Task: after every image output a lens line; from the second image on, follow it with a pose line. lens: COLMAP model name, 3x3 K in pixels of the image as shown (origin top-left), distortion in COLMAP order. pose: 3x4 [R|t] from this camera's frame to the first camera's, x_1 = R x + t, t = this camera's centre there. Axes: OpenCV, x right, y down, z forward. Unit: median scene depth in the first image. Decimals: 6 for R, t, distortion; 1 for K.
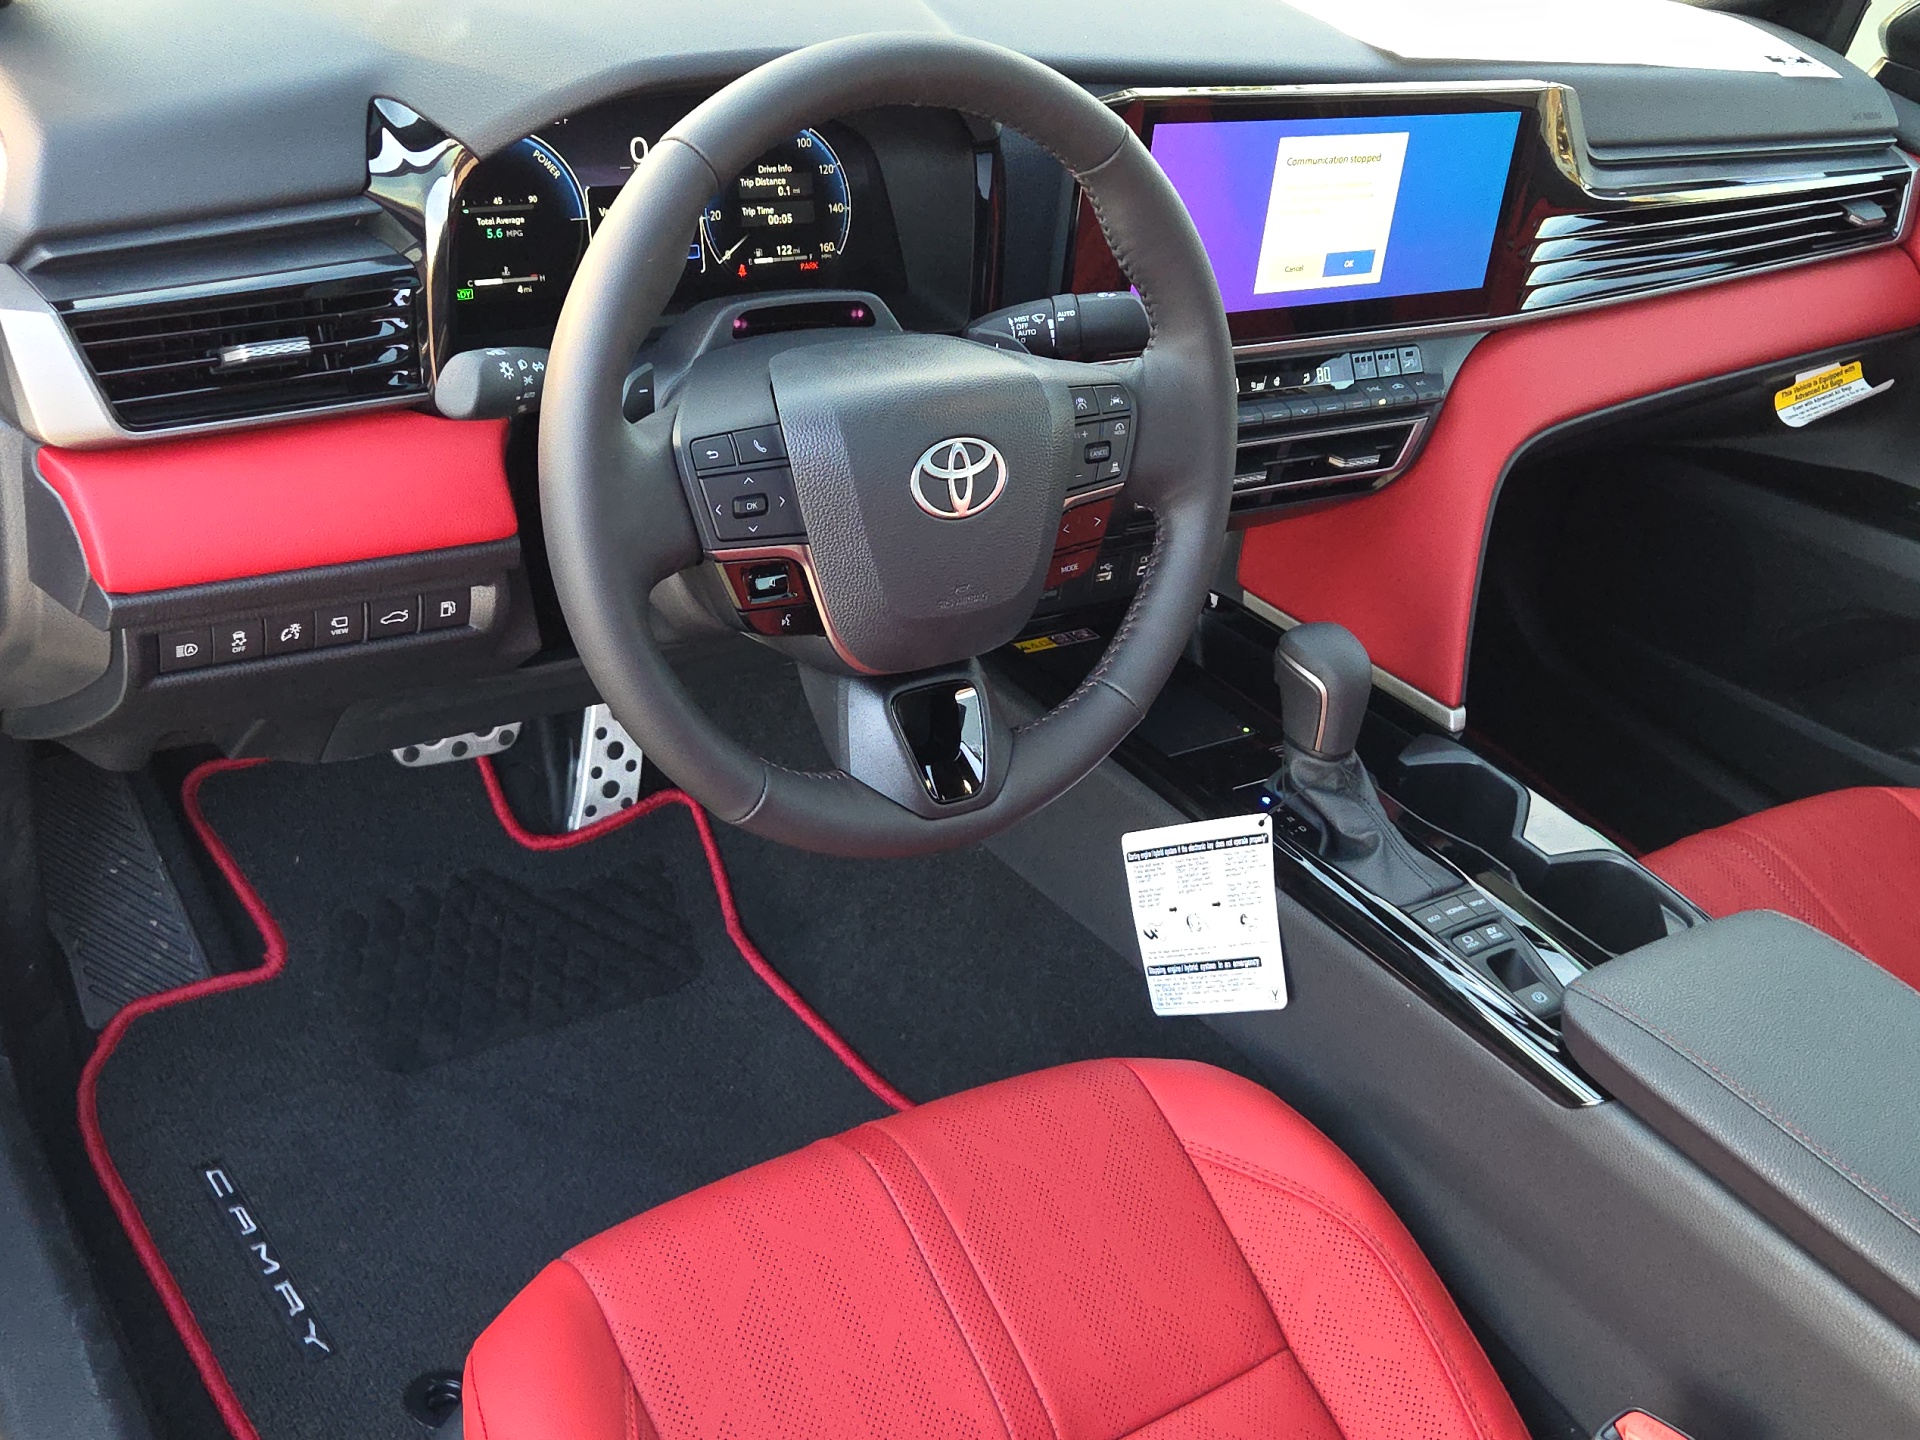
lens RADIAL K [[2083.0, 0, 962.3], [0, 2083.0, 676.5], [0, 0, 1]] dist [0.076640, -0.012731]
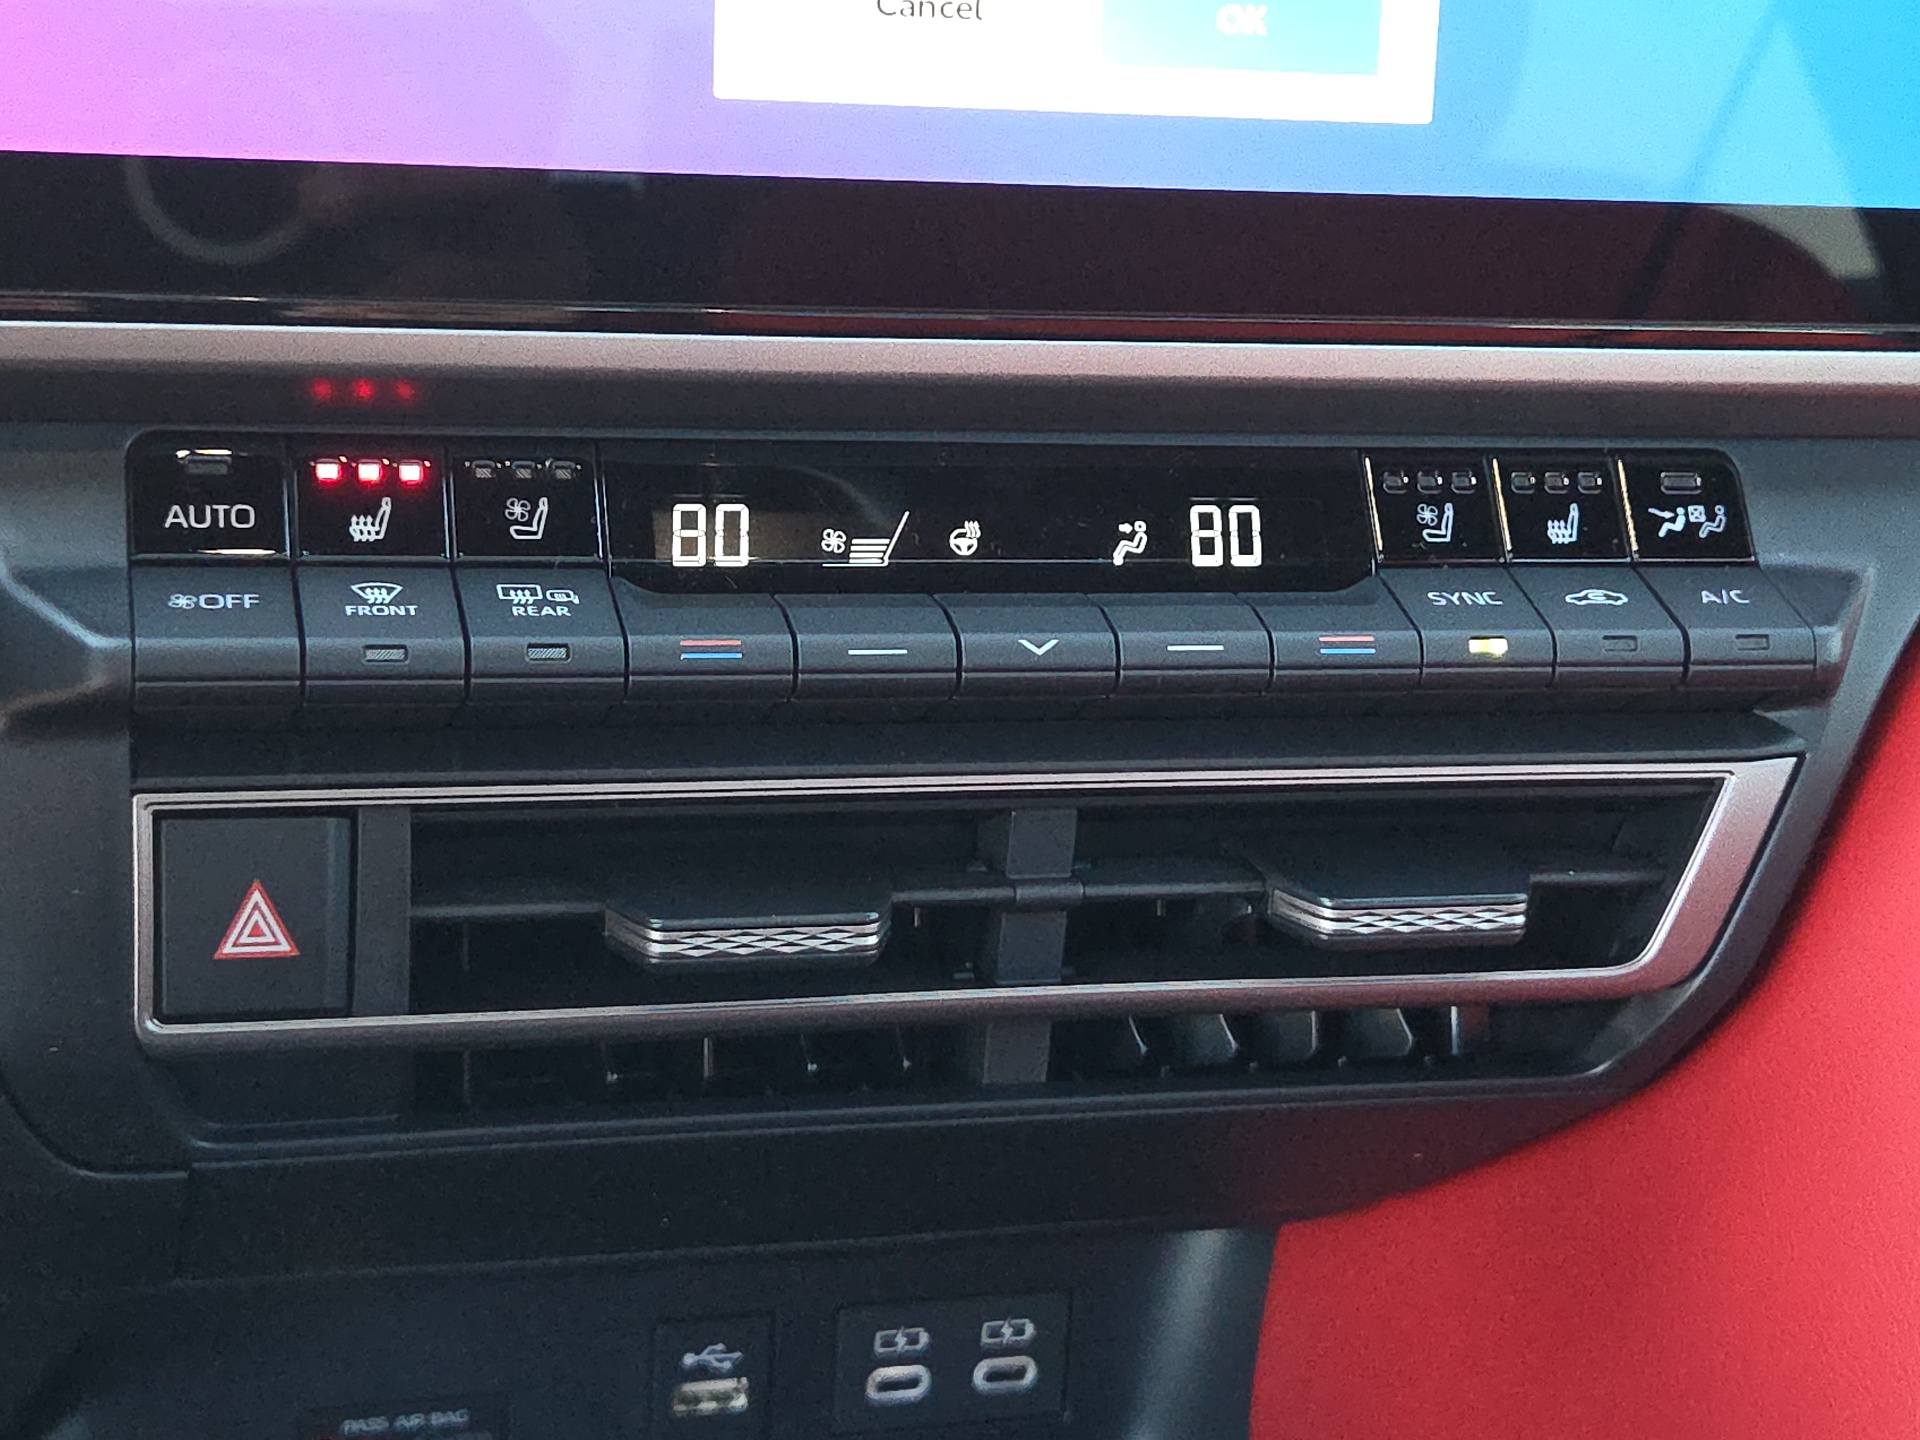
lens RADIAL K [[3076.6, 0, 960.0], [0, 3076.6, 720.0], [0, 0, 1]] dist [0.063013, 0.029150]
pose [[0.946876, -0.011622, -0.321389, 0.284410], [-0.077724, 0.961452, -0.263760, -0.035830], [0.312065, 0.274728, 0.909472, 0.767489]]
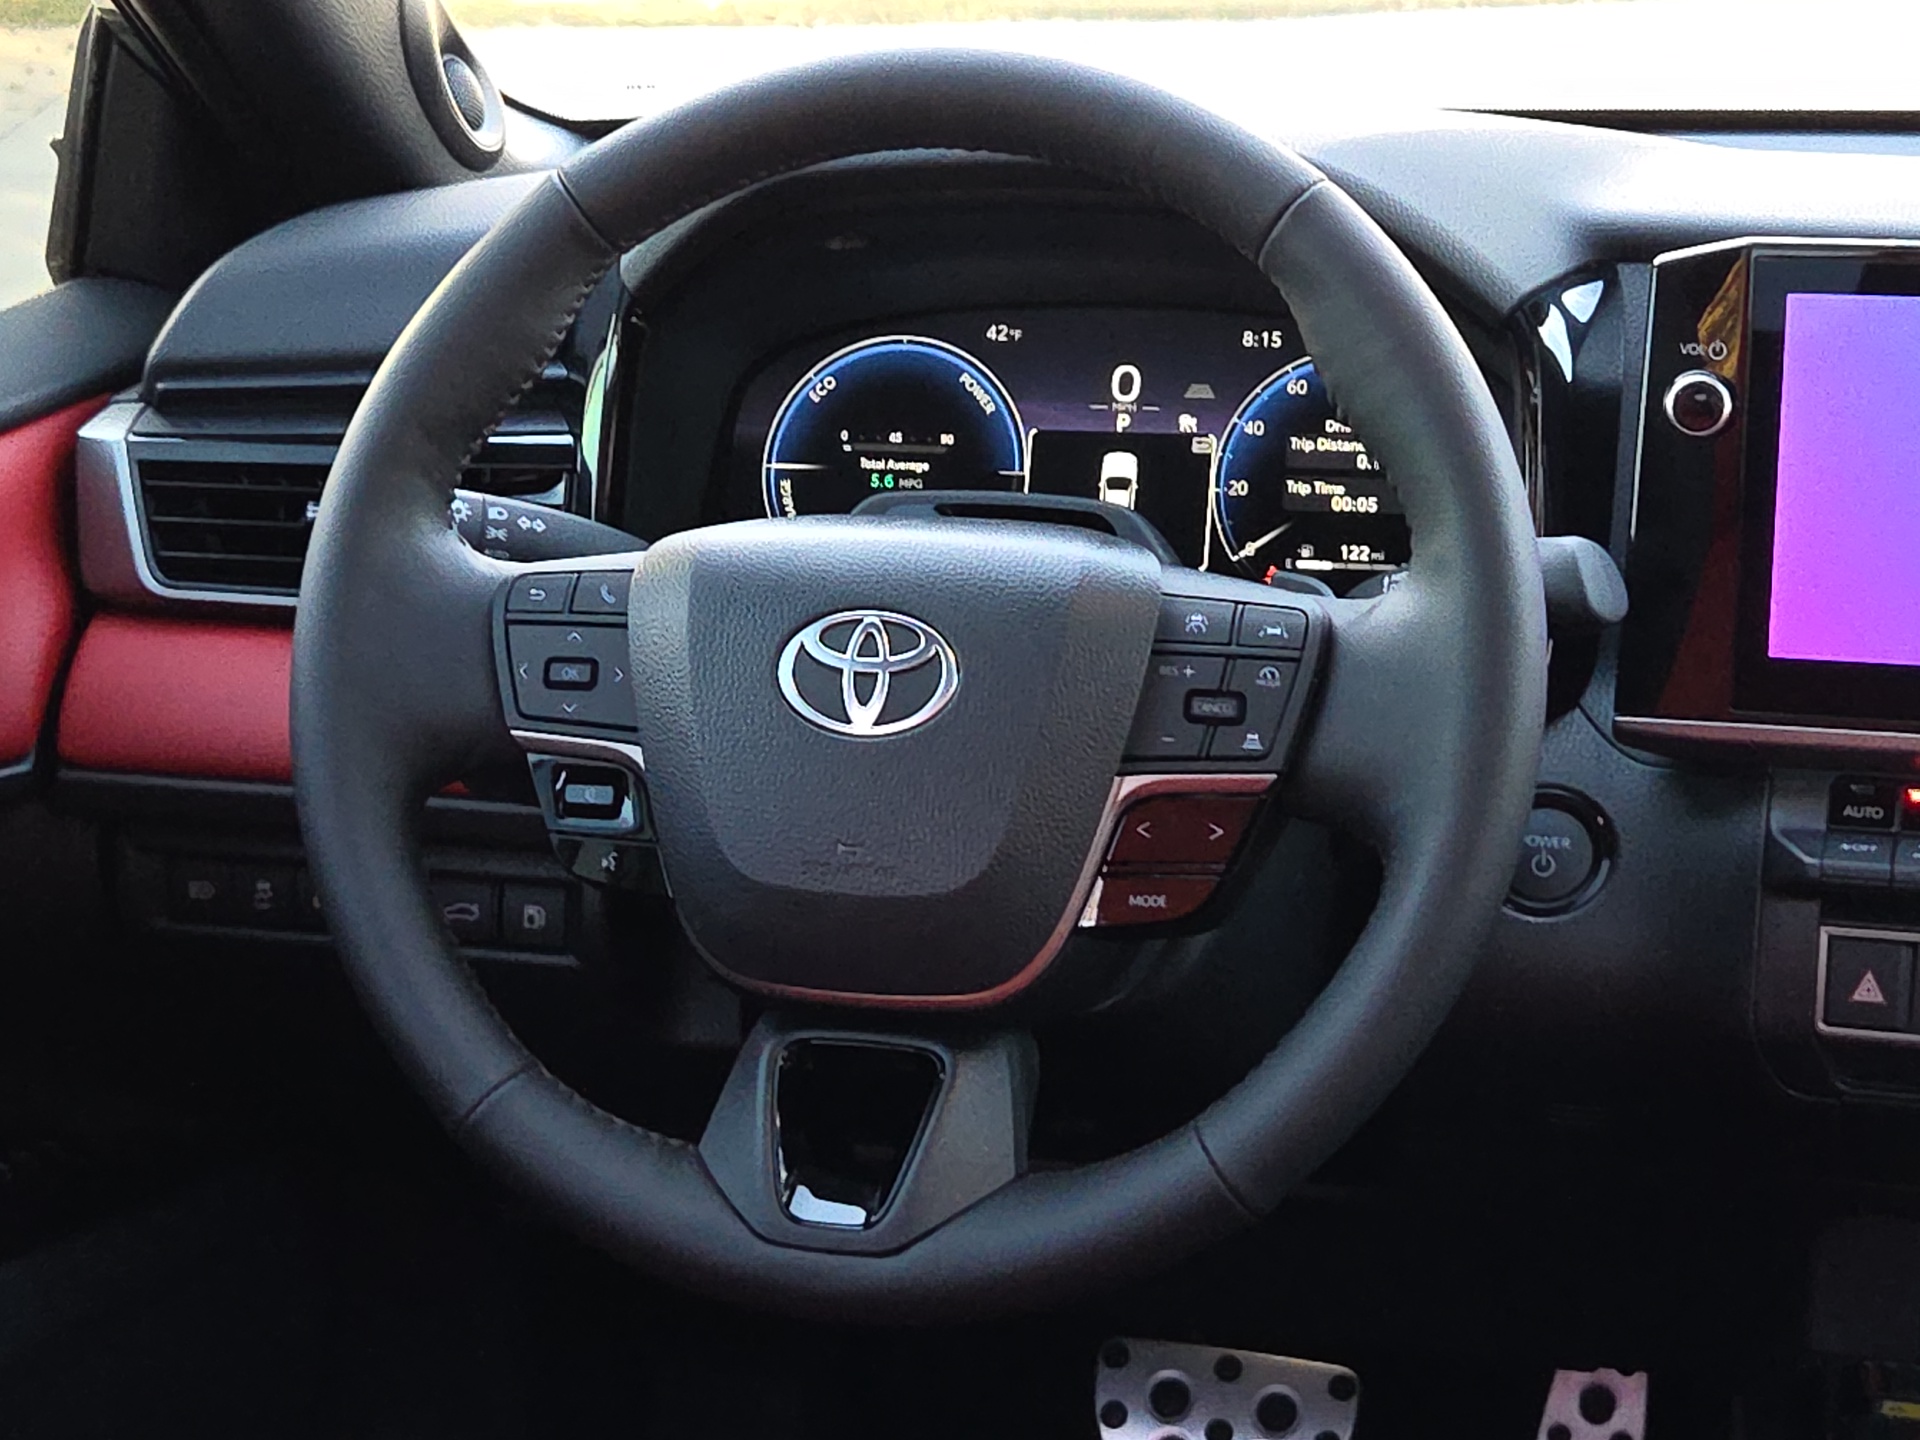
lens RADIAL K [[3897.2, 0, 934.0], [0, 3897.2, 653.5], [0, 0, 1]] dist [0.145831, -0.468129]
pose [[0.625330, -0.007443, -0.780325, 0.743489], [-0.302815, 0.919284, -0.251436, 0.151328], [0.719211, 0.393525, 0.572602, 0.270168]]
